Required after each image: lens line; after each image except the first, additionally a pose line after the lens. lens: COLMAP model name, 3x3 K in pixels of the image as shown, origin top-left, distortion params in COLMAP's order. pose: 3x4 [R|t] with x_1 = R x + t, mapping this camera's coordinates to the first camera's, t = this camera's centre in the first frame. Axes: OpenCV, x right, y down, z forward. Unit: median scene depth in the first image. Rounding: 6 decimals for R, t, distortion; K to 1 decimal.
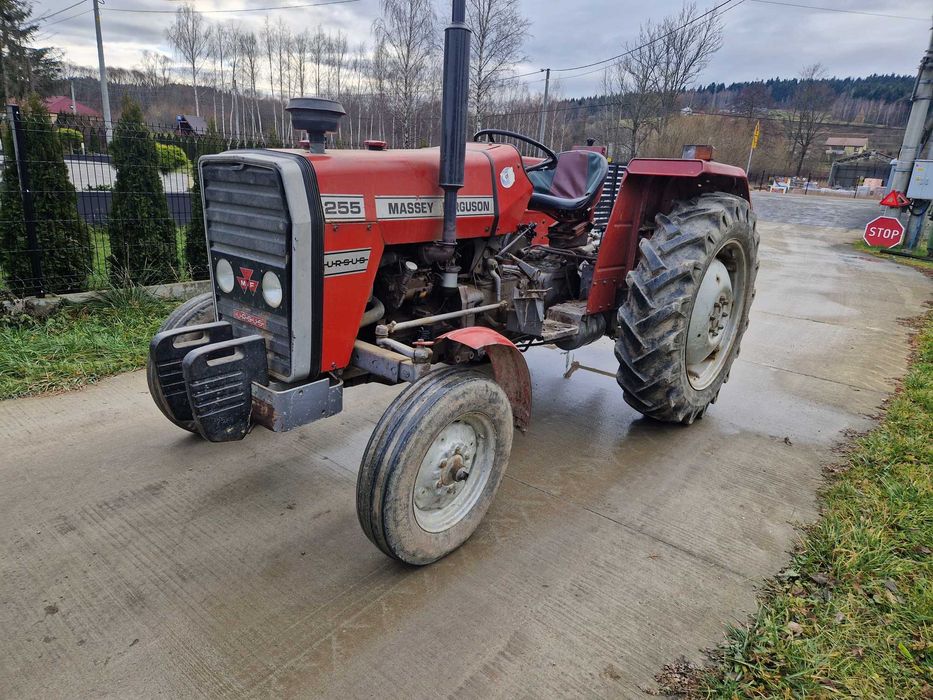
lens RADIAL K [[603.1, 0, 466.5], [0, 603.1, 350.0], [0, 0, 1]] dist [0.070108, -0.054557]
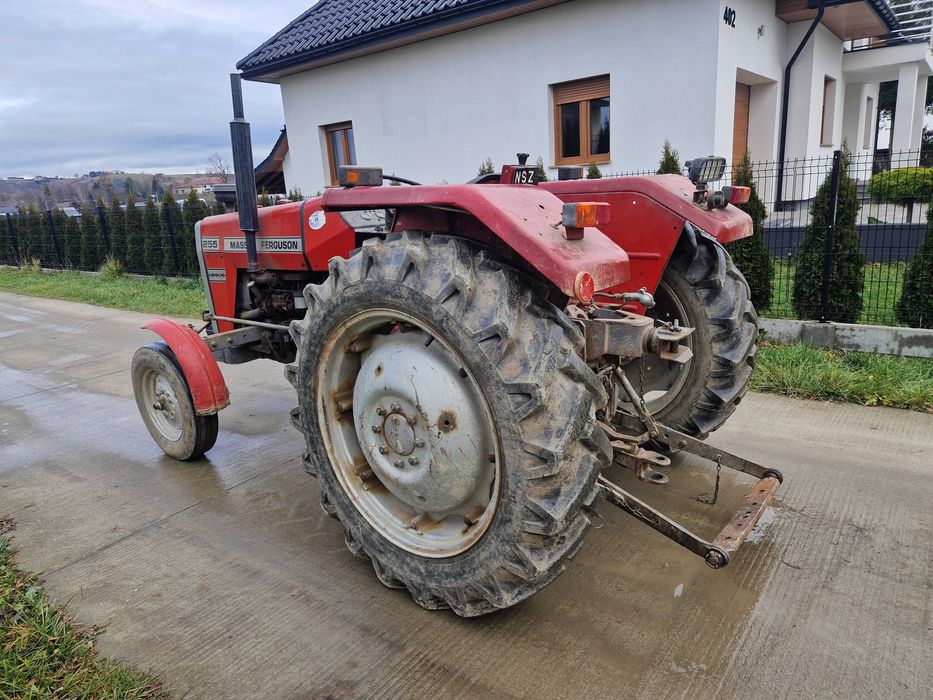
lens RADIAL K [[603.1, 0, 466.5], [0, 603.1, 350.0], [0, 0, 1]] dist [0.070108, -0.054557]
pose [[0.035887, 0.192557, -0.980629, 1.457975], [-0.229809, 0.956554, 0.179420, -0.386815], [0.972574, 0.218919, 0.078579, 1.490366]]
